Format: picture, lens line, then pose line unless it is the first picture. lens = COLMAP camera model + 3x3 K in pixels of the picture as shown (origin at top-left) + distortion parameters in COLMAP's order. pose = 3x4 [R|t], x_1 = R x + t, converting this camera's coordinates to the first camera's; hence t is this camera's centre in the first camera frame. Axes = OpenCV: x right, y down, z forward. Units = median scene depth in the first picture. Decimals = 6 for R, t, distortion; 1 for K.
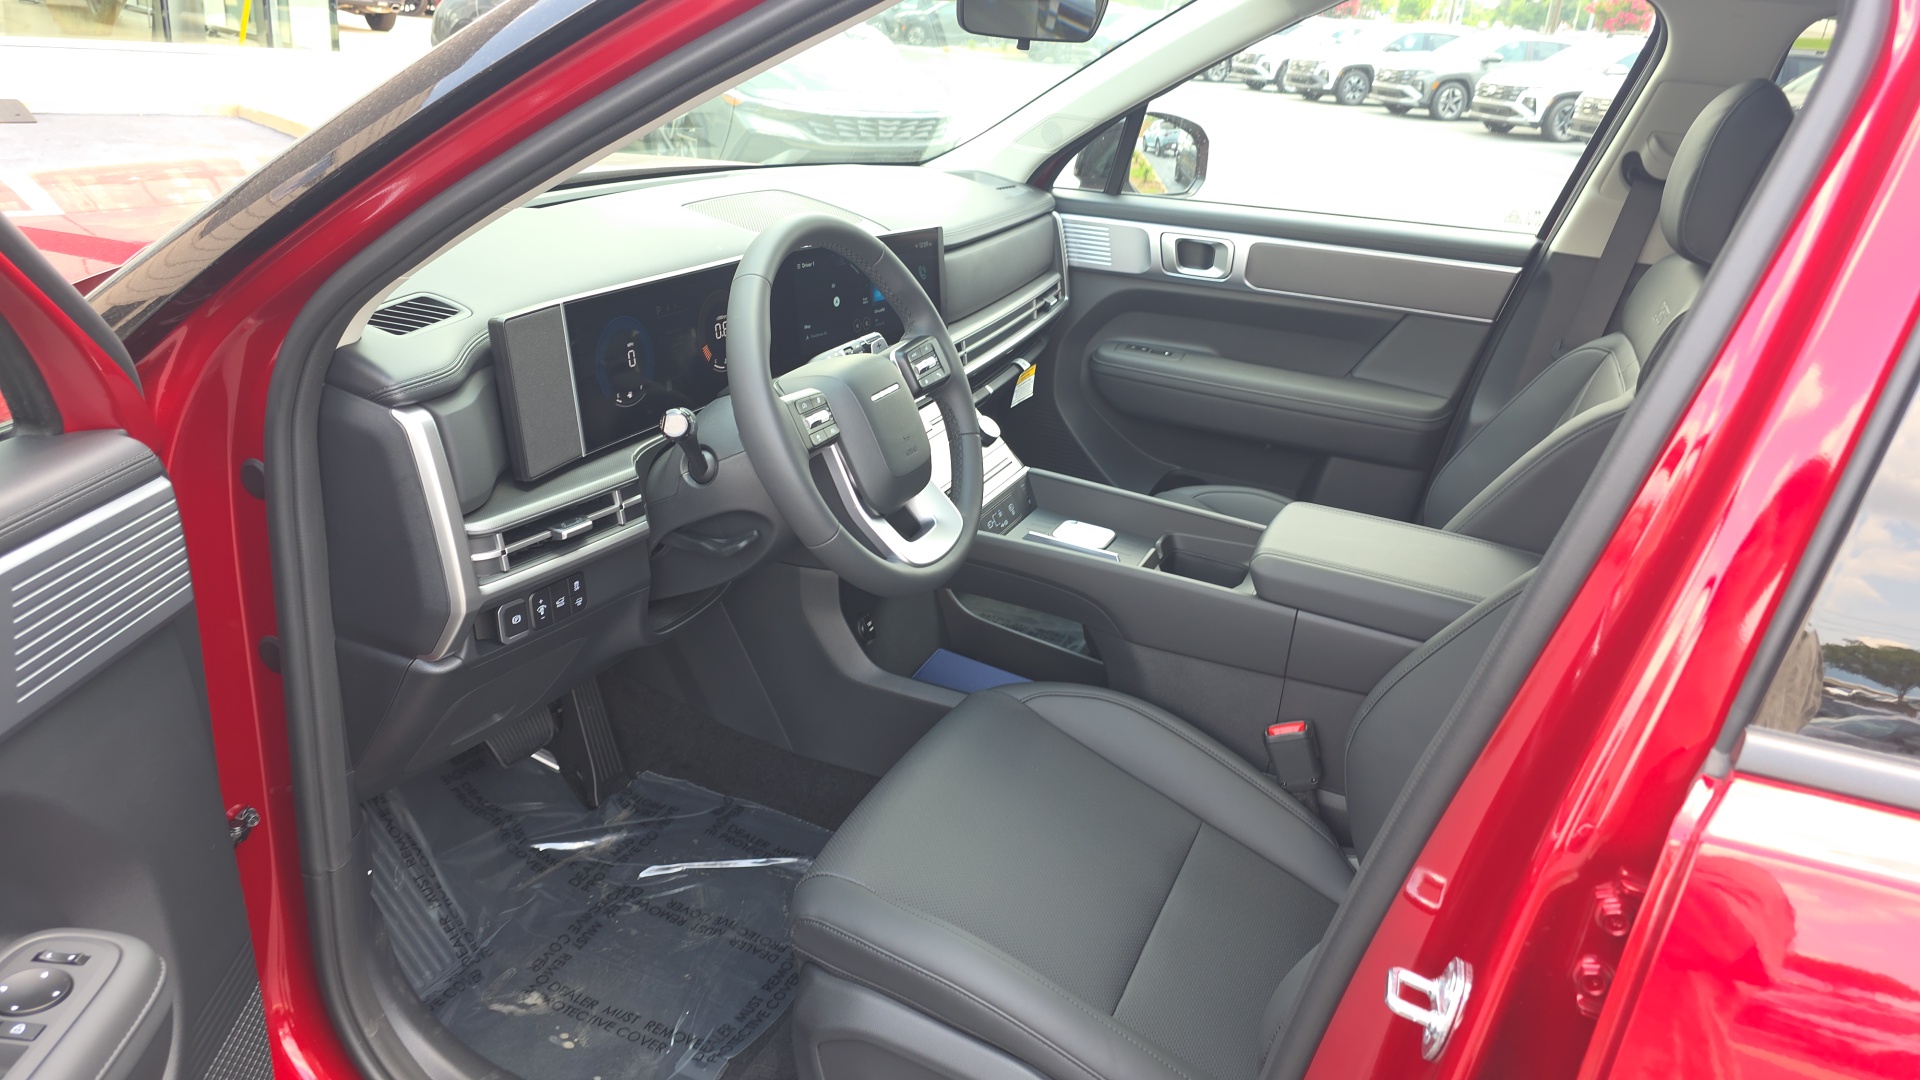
lens RADIAL K [[1277.8, 0, 960.0], [0, 1277.8, 540.0], [0, 0, 1]] dist [0.048774, -0.052597]
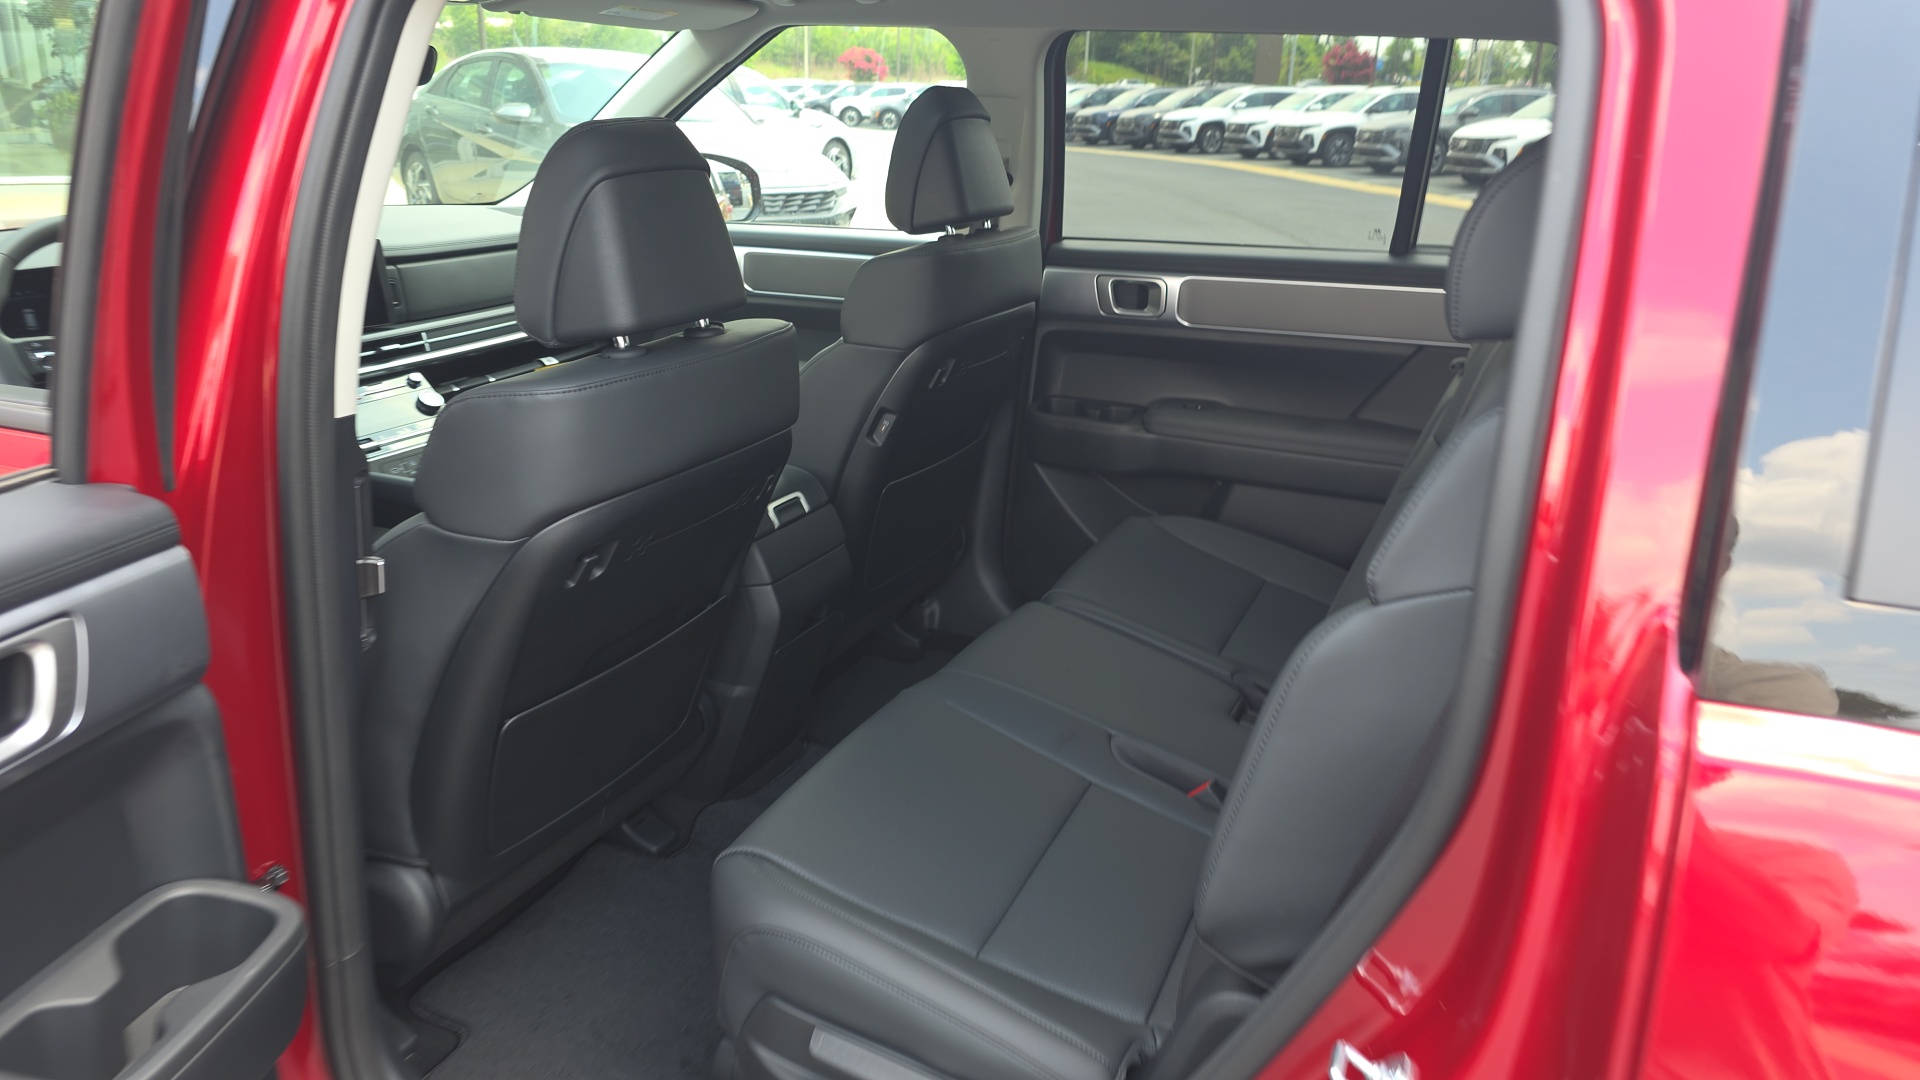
lens RADIAL K [[1277.8, 0, 960.0], [0, 1277.8, 540.0], [0, 0, 1]] dist [0.048774, -0.052597]
pose [[0.998250, -0.042172, -0.041448, 0.129220], [0.039555, 0.997288, -0.062064, 0.032676], [0.043953, 0.060316, 0.997211, -0.046523]]
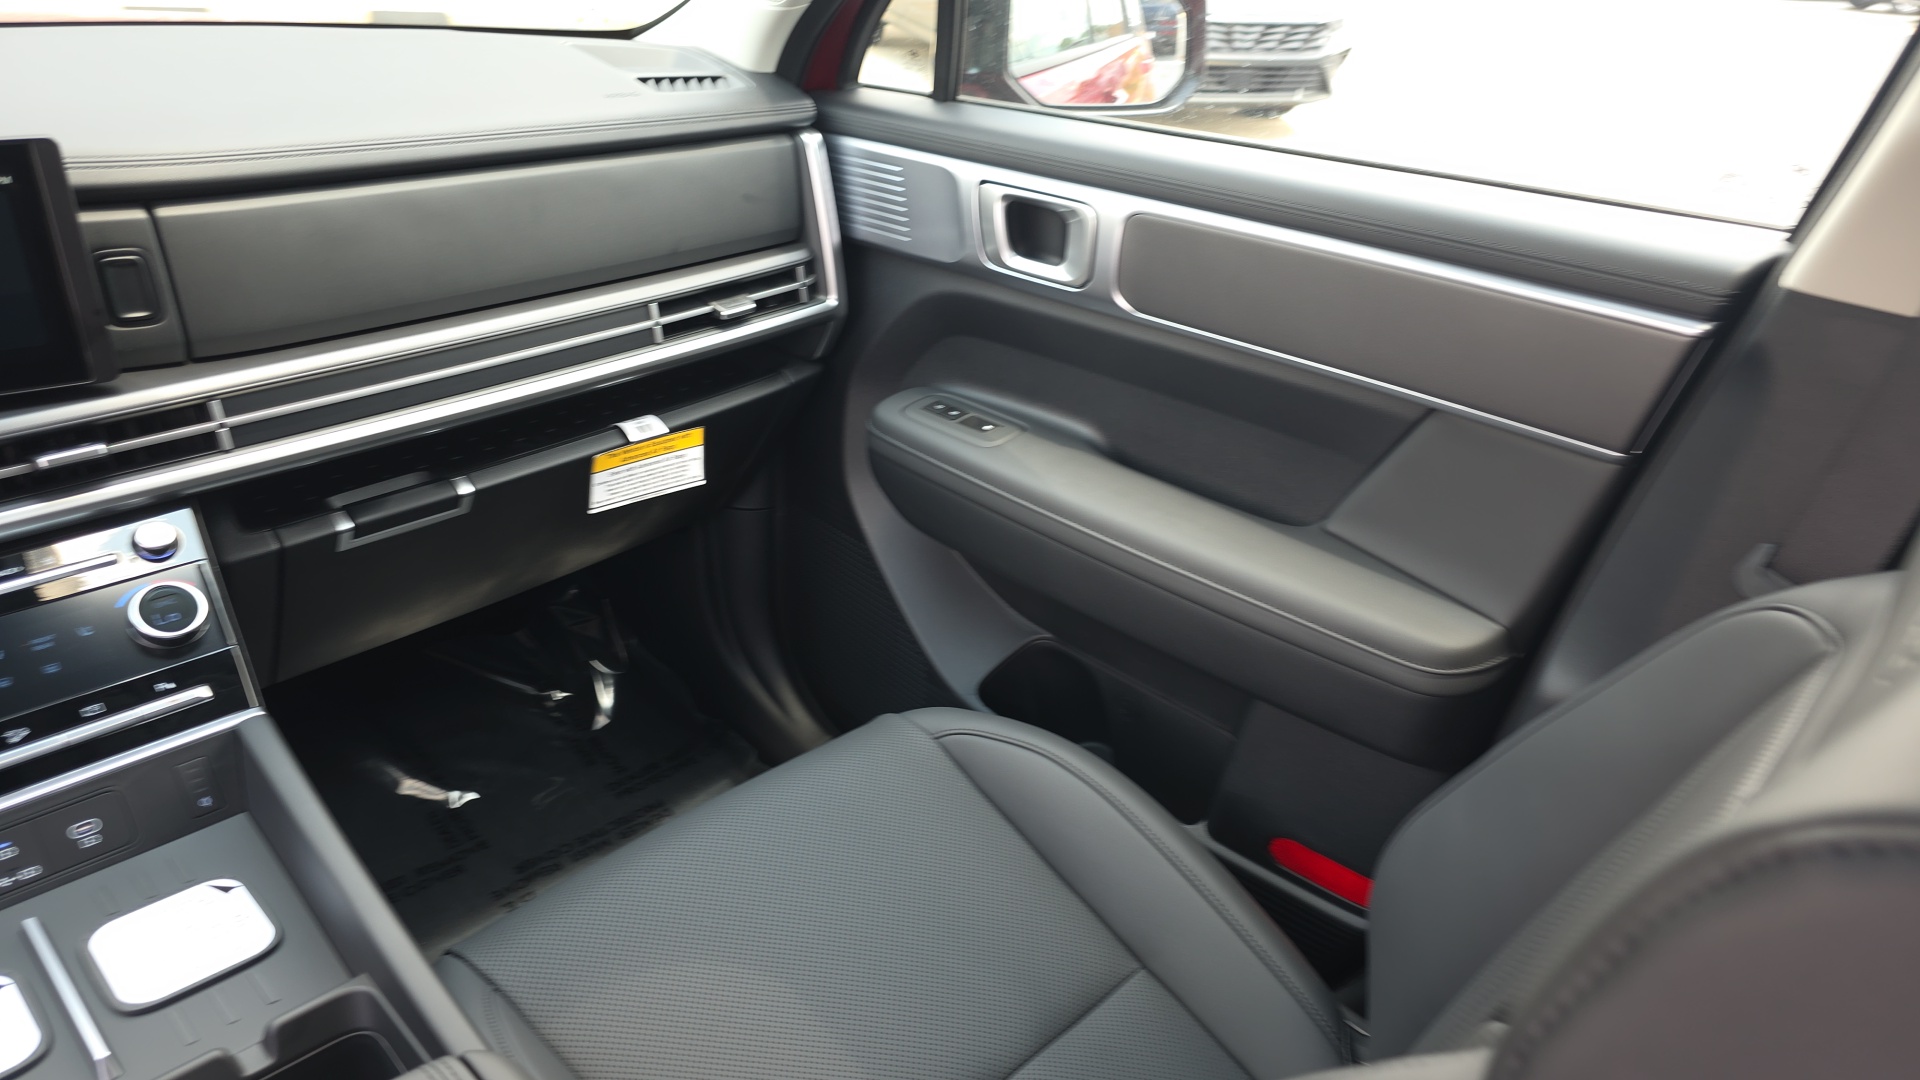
lens RADIAL K [[1287.3, 0, 979.1], [0, 1287.3, 546.4], [0, 0, 1]] dist [0.058375, -0.053813]
pose [[0.935951, 0.132868, -0.326101, 0.095327], [-0.115164, 0.990653, 0.073100, -0.039305], [0.332766, -0.030863, 0.942504, 0.151721]]
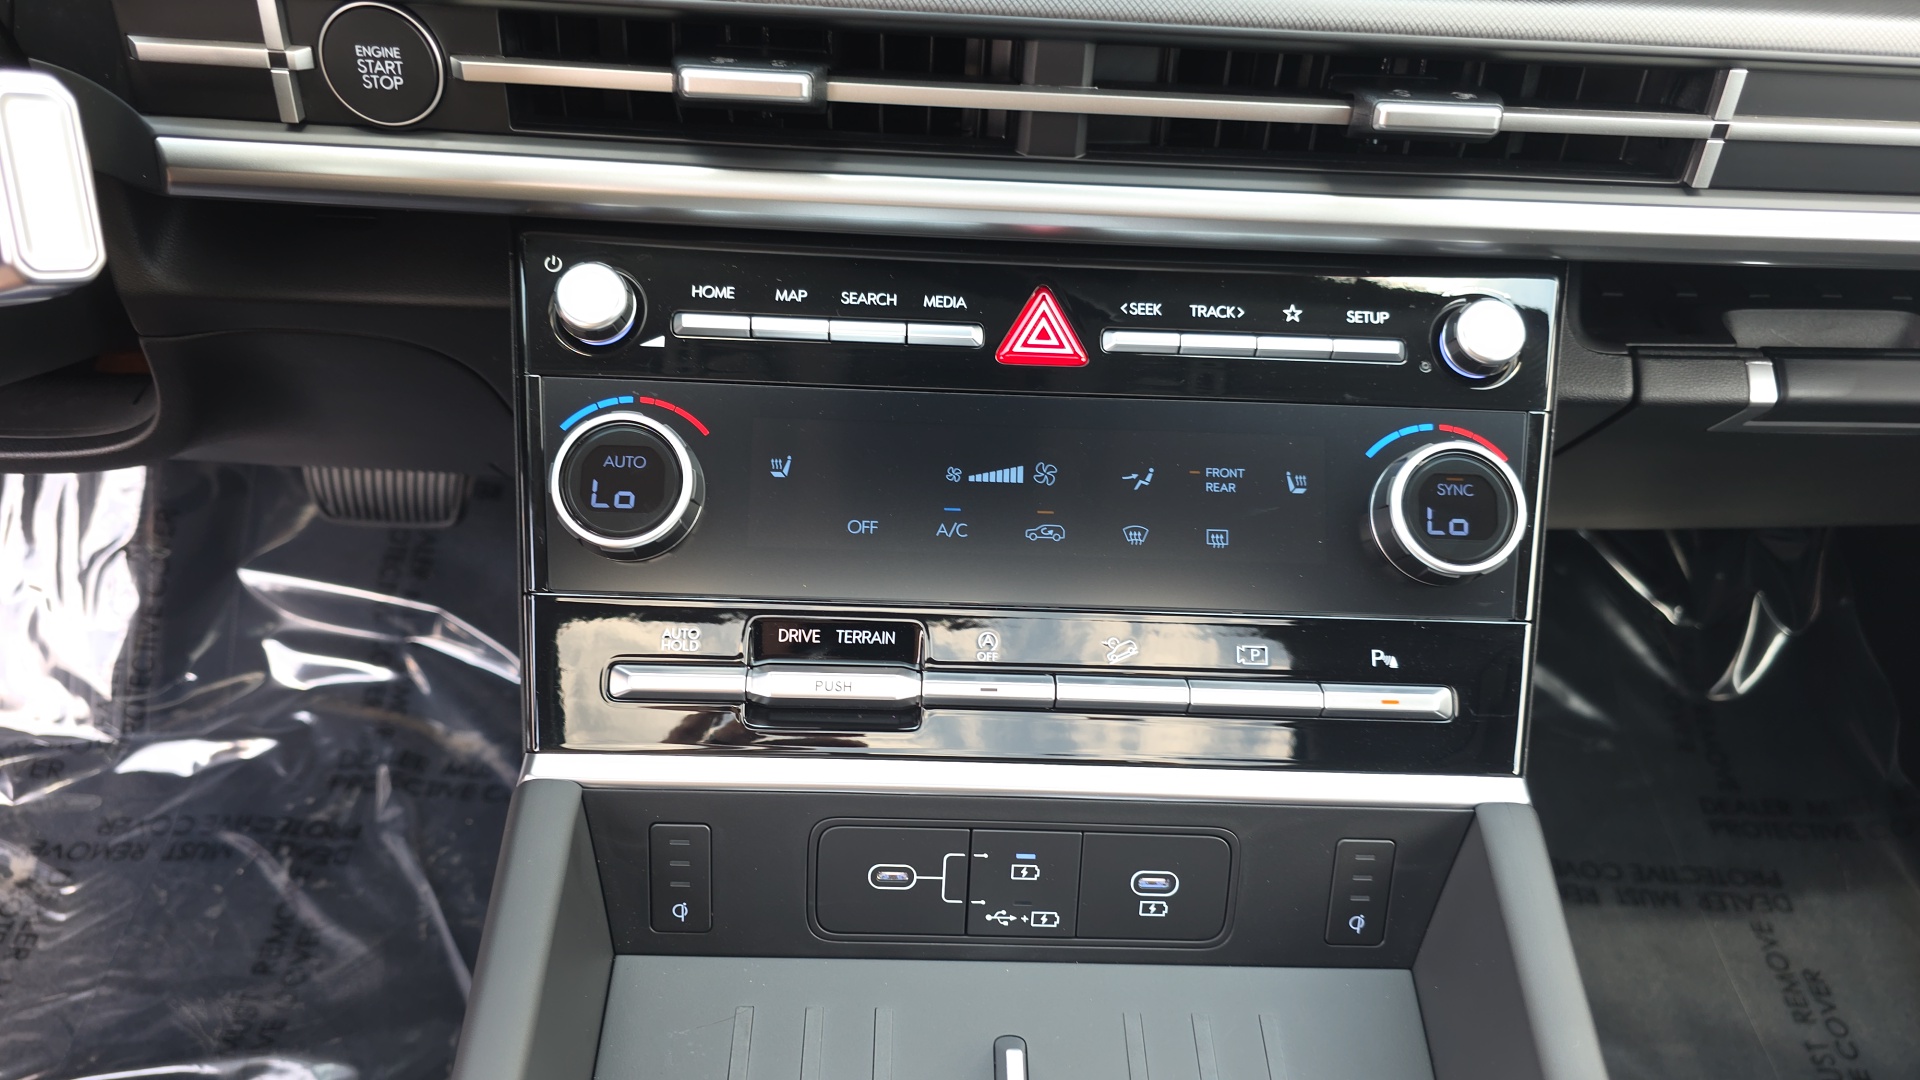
lens RADIAL K [[1277.8, 0, 960.0], [0, 1277.8, 540.0], [0, 0, 1]] dist [0.048774, -0.052597]
pose [[0.405757, 0.586594, -0.700905, 0.030169], [-0.373014, 0.806379, 0.458927, -0.033394], [0.834399, 0.075234, 0.546002, 0.186047]]
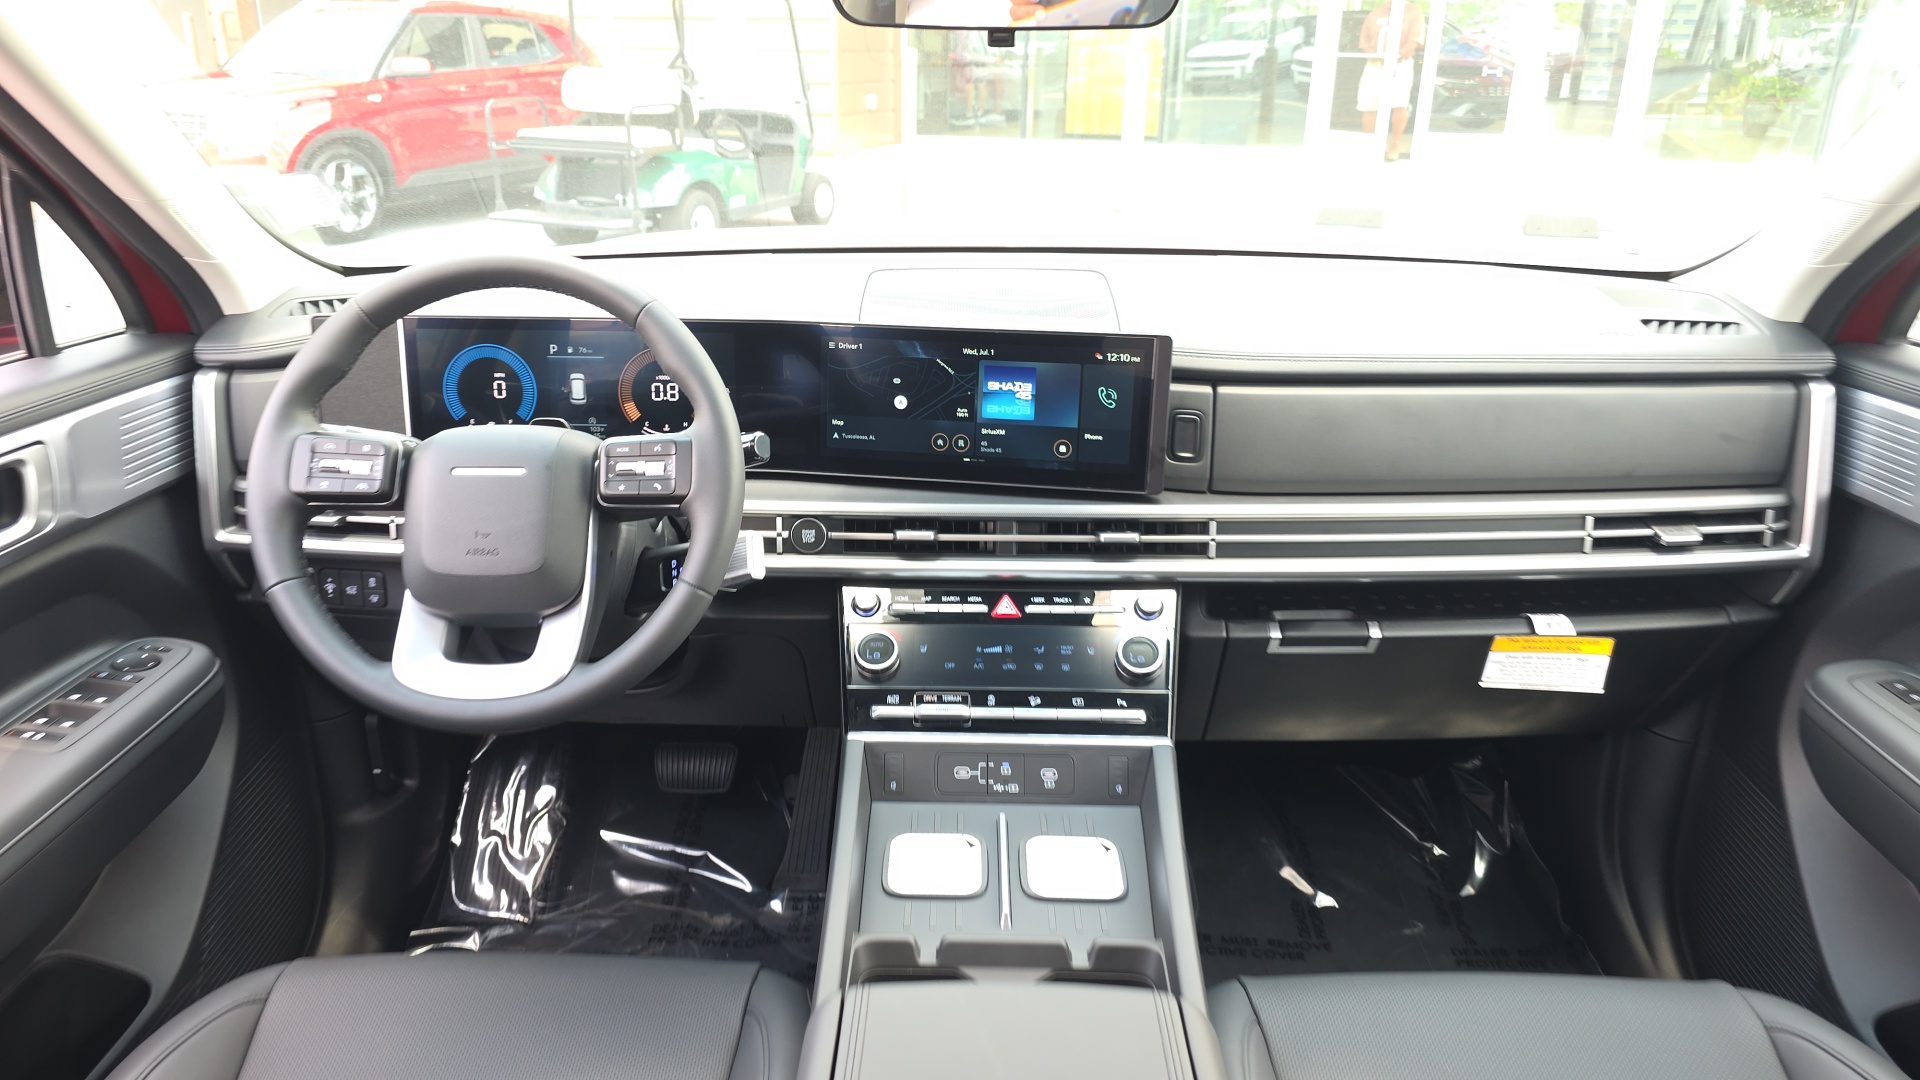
lens RADIAL K [[1277.8, 0, 960.0], [0, 1277.8, 540.0], [0, 0, 1]] dist [0.048774, -0.052597]
pose [[0.381228, 0.247696, -0.890681, 0.120348], [-0.330607, 0.936253, 0.118863, -0.041950], [0.863345, 0.249152, 0.438816, 0.142955]]
